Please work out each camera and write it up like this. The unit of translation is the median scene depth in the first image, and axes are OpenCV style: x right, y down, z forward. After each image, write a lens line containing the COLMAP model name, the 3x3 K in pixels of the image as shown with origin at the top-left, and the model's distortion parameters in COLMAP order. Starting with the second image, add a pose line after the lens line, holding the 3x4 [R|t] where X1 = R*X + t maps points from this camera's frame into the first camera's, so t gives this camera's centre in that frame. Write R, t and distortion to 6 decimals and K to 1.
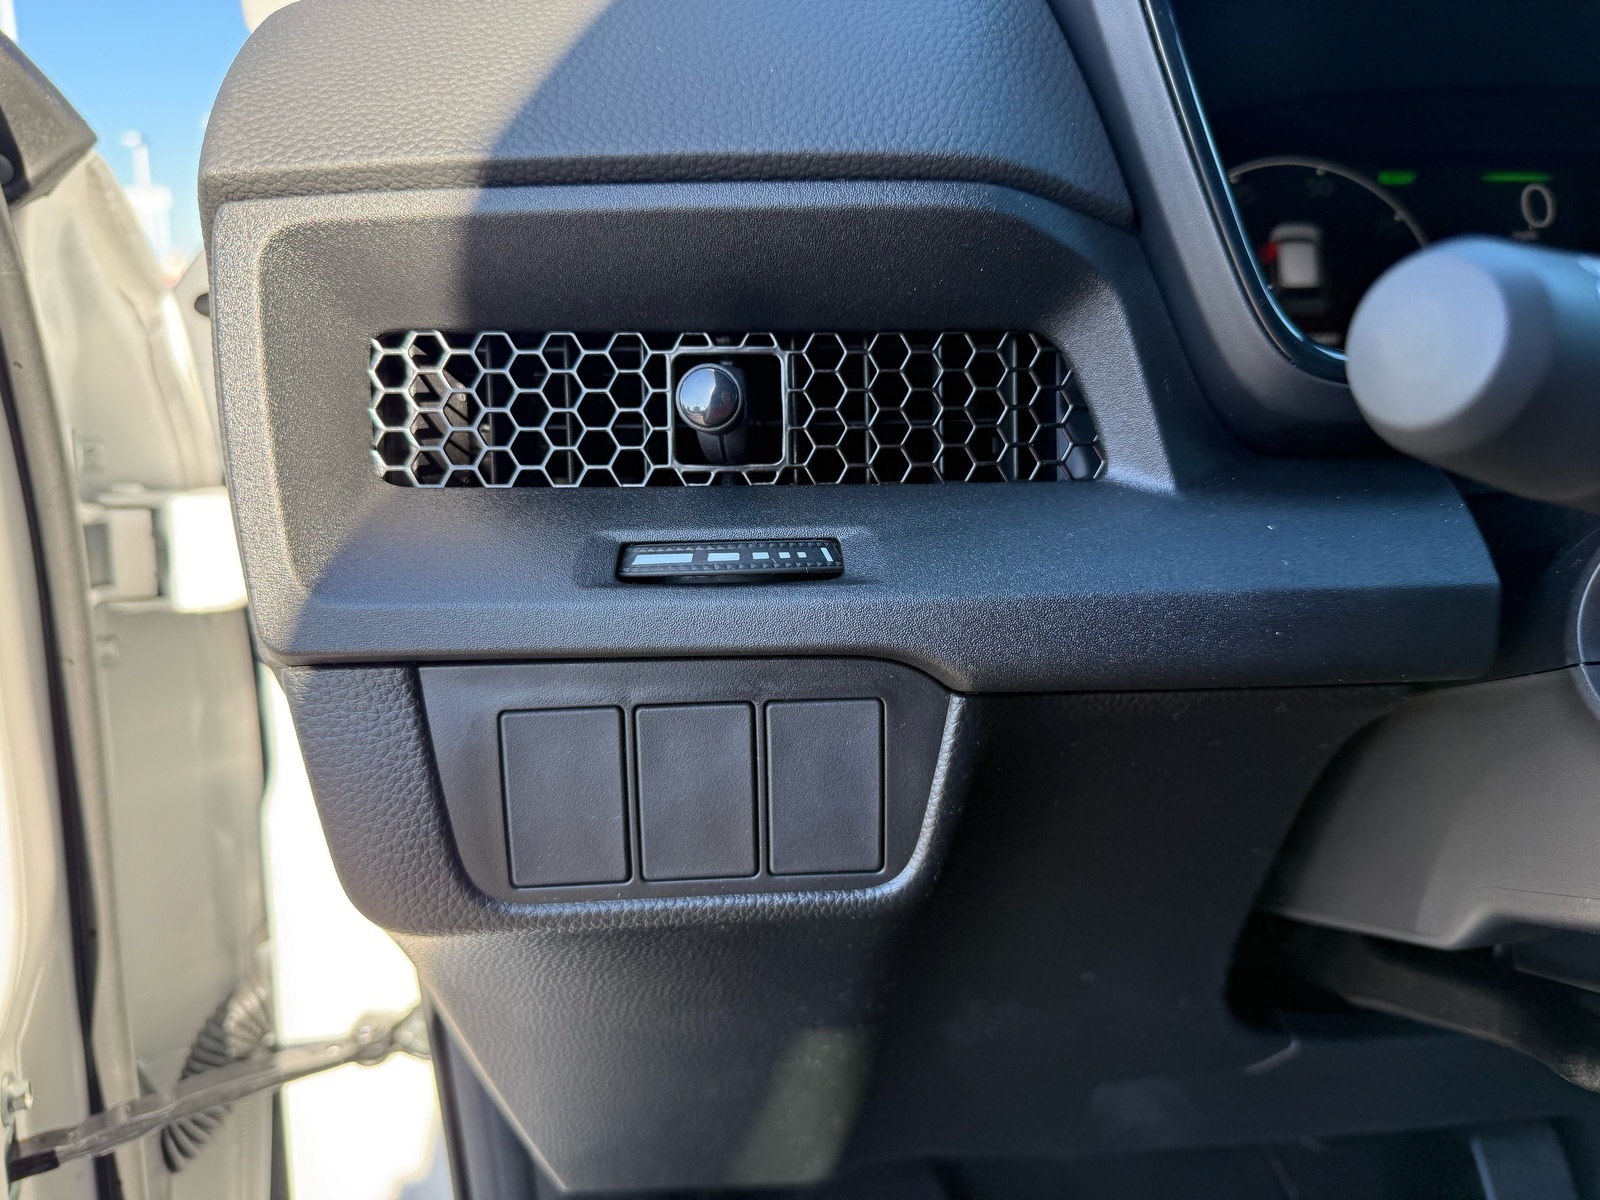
lens RADIAL K [[1190.8, 0, 800.0], [0, 1190.8, 600.0], [0, 0, 1]] dist [-0.000906, -0.055806]
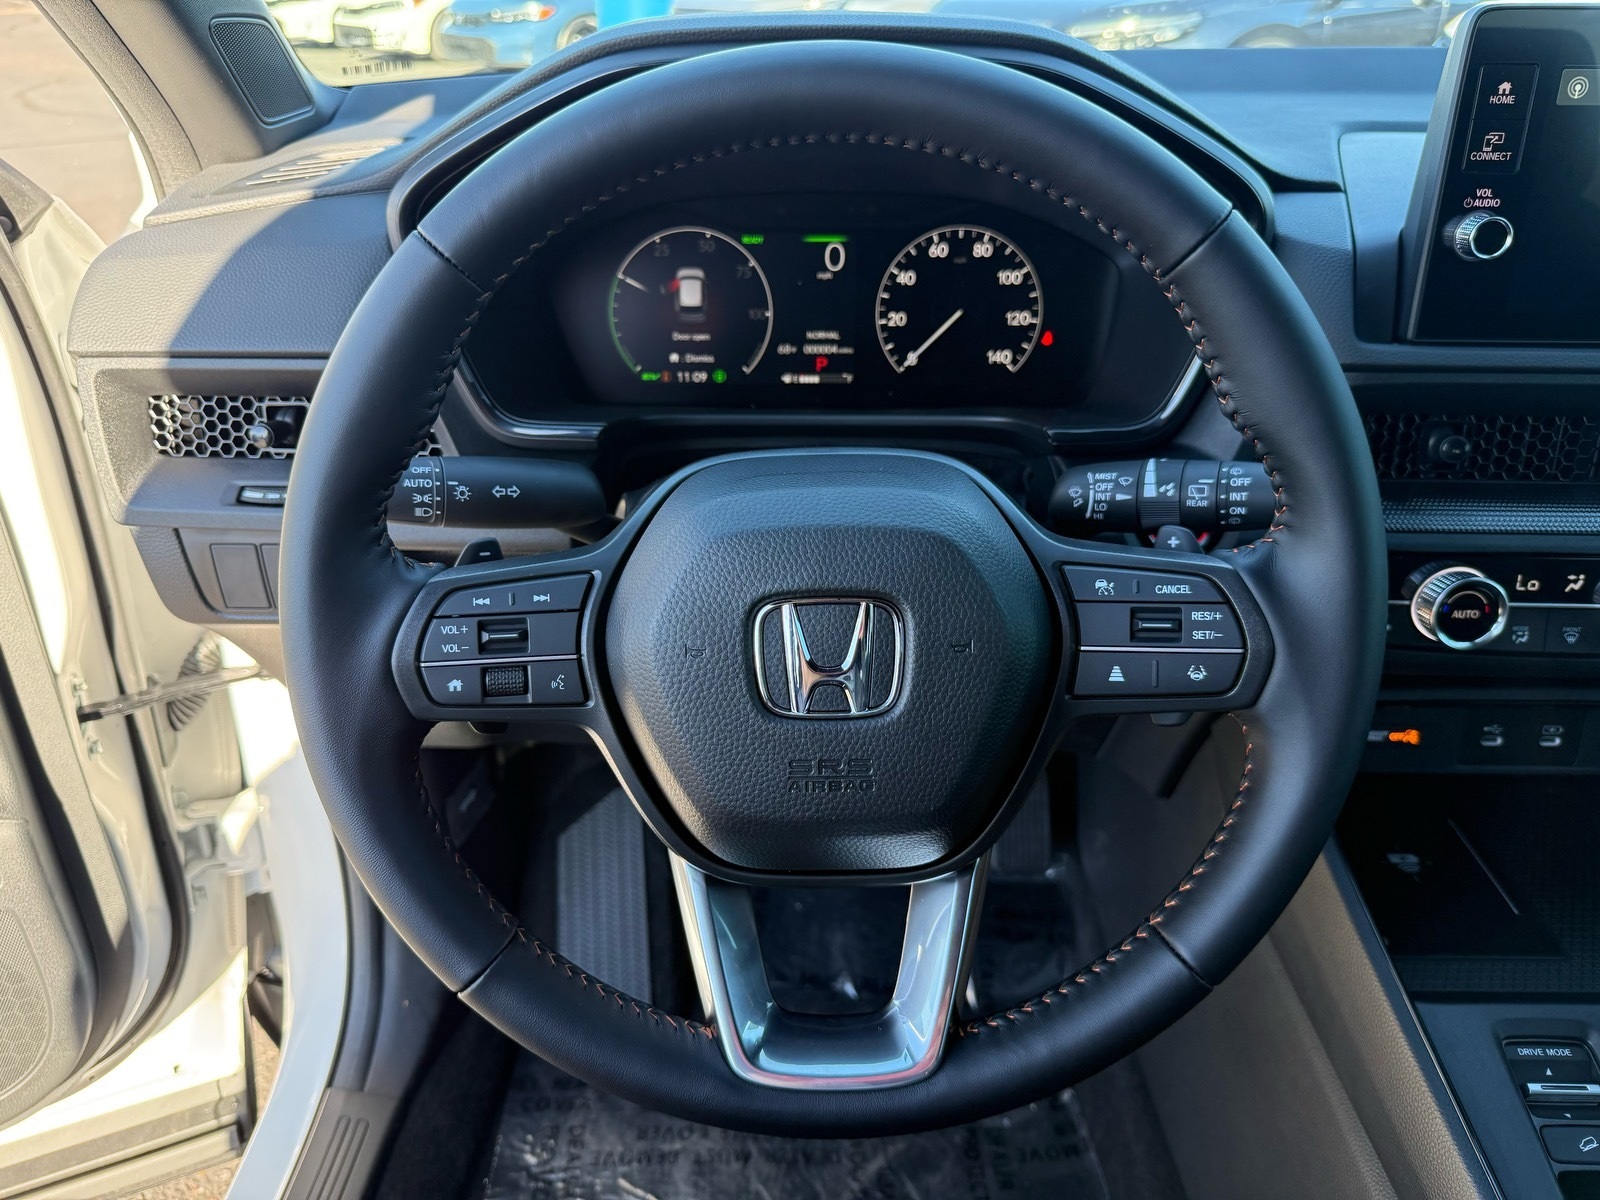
lens RADIAL K [[1132.6, 0, 778.7], [0, 1132.6, 594.1], [0, 0, 1]] dist [0.155823, -0.363811]
pose [[0.995632, 0.051965, -0.077572, 1.010575], [-0.030014, 0.964841, 0.261114, -0.421305], [0.088414, -0.257645, 0.962186, -1.139124]]
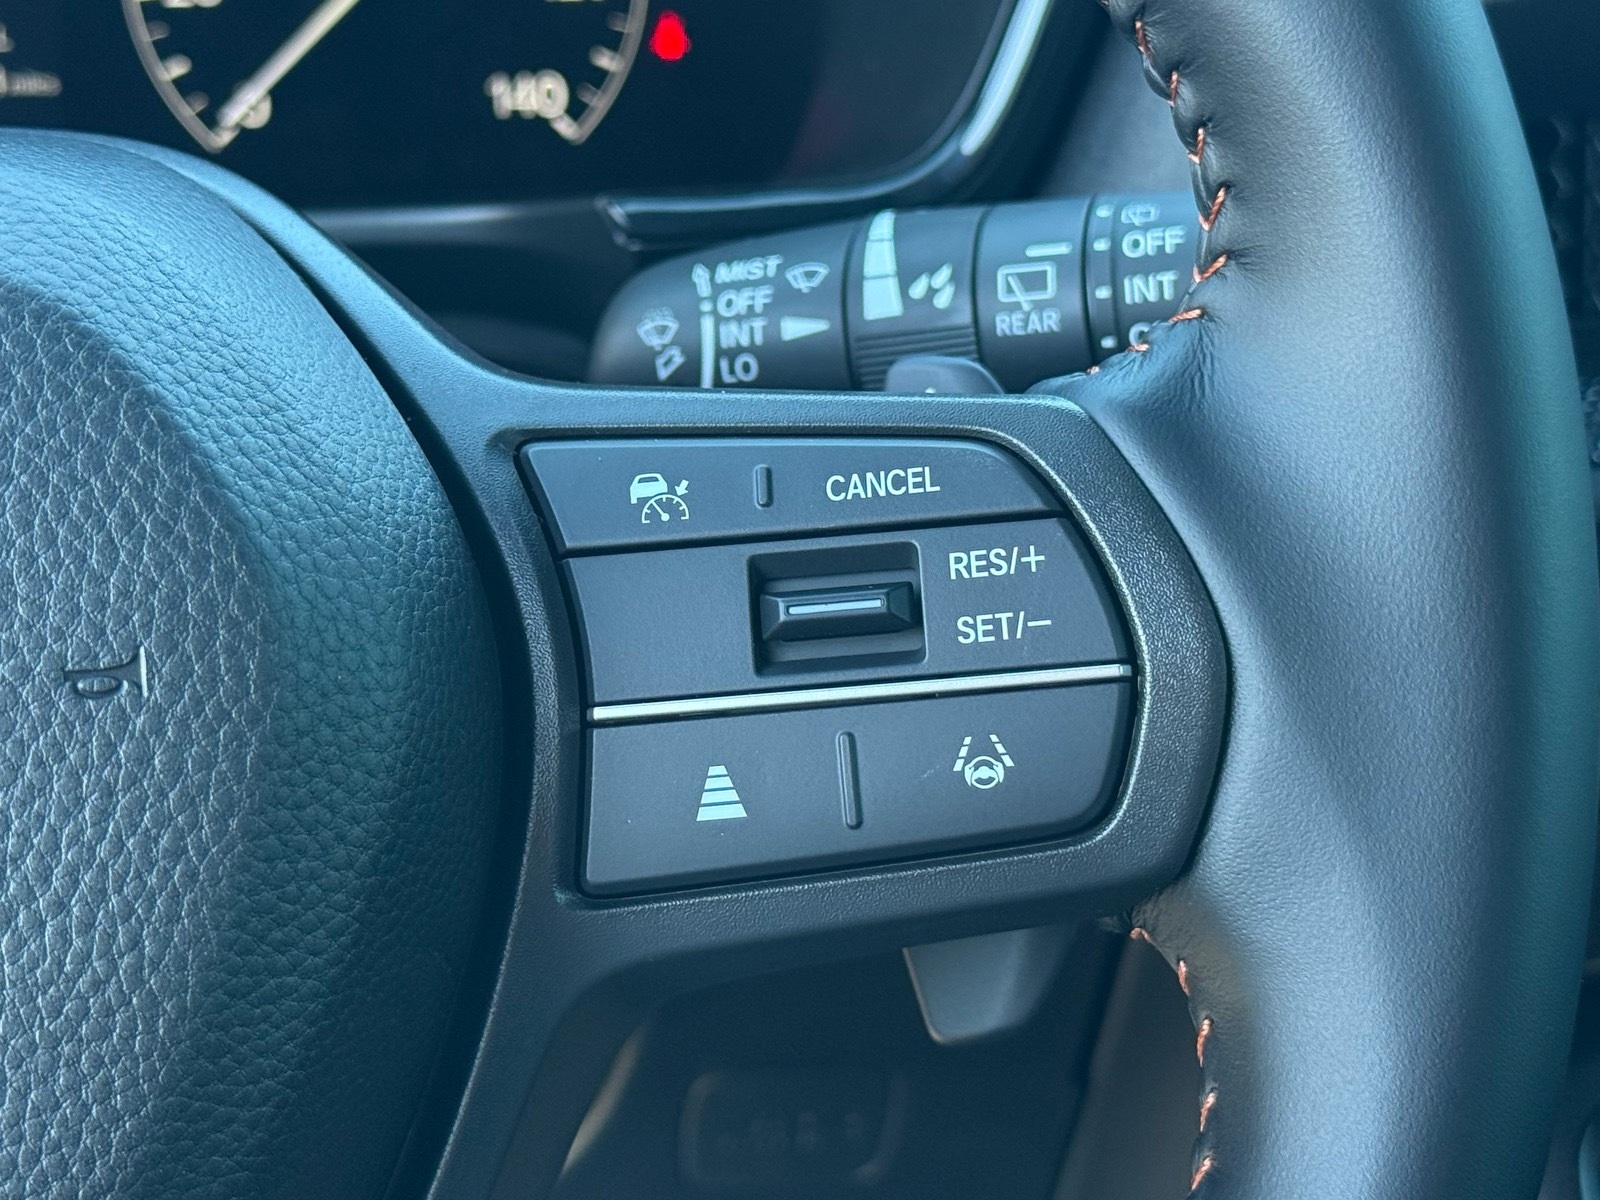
lens RADIAL K [[3316.8, 0, 754.2], [0, 3316.8, 597.9], [0, 0, 1]] dist [0.218653, -0.426094]
pose [[0.997681, -0.010896, 0.067183, 1.265947], [0.005661, 0.996966, 0.077629, -0.115605], [-0.067825, -0.077069, 0.994716, -0.904699]]
